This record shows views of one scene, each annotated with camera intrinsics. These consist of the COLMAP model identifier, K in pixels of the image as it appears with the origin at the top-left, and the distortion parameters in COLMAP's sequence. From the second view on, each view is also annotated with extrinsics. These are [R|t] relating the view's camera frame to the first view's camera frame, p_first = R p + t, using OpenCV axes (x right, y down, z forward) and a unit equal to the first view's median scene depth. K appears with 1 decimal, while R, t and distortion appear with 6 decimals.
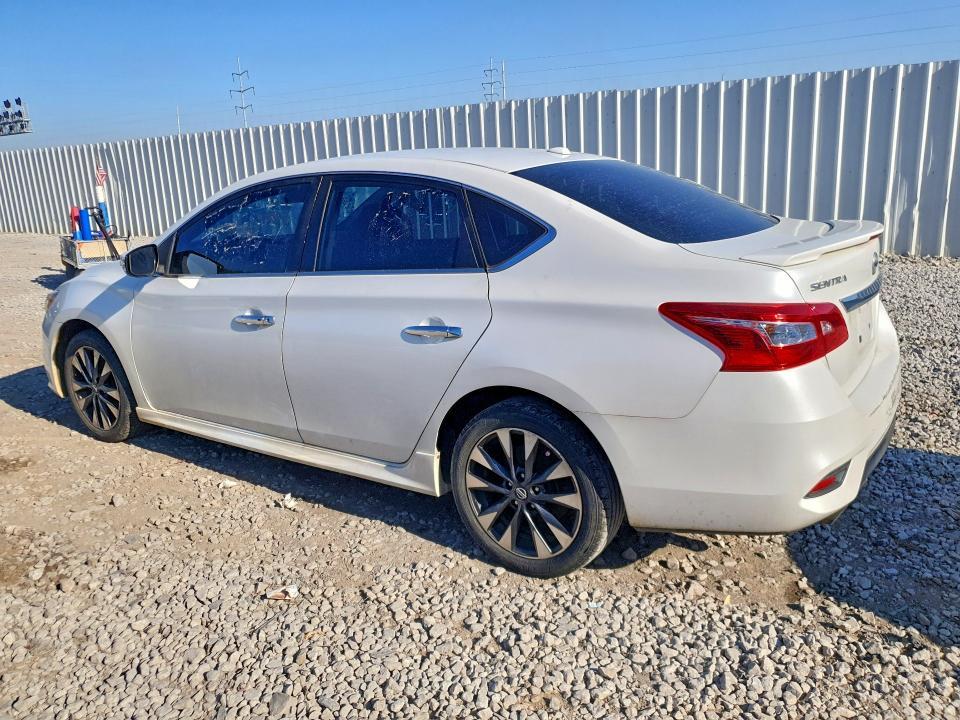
lens RADIAL K [[757.7, 0, 468.1], [0, 757.7, 356.0], [0, 0, 1]] dist [0.002802, 0.006244]
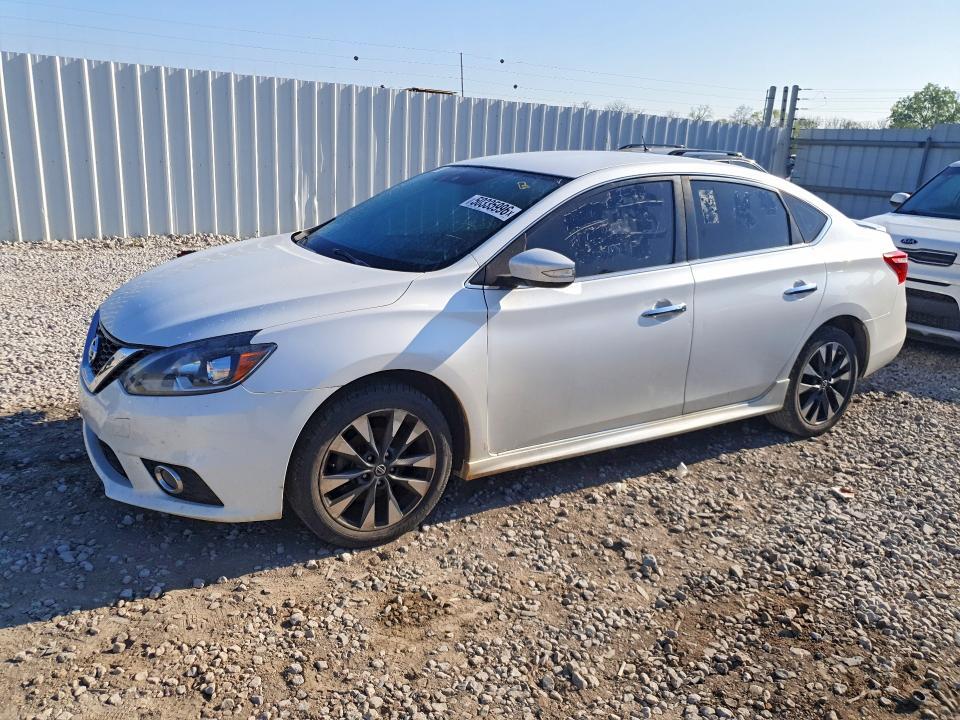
lens RADIAL K [[757.7, 0, 468.1], [0, 757.7, 356.0], [0, 0, 1]] dist [0.002802, 0.006244]
pose [[0.406946, -0.183569, 0.894817, -1.247079], [0.166624, 0.978081, 0.124873, -0.152279], [-0.898127, 0.098282, 0.428613, 0.742718]]
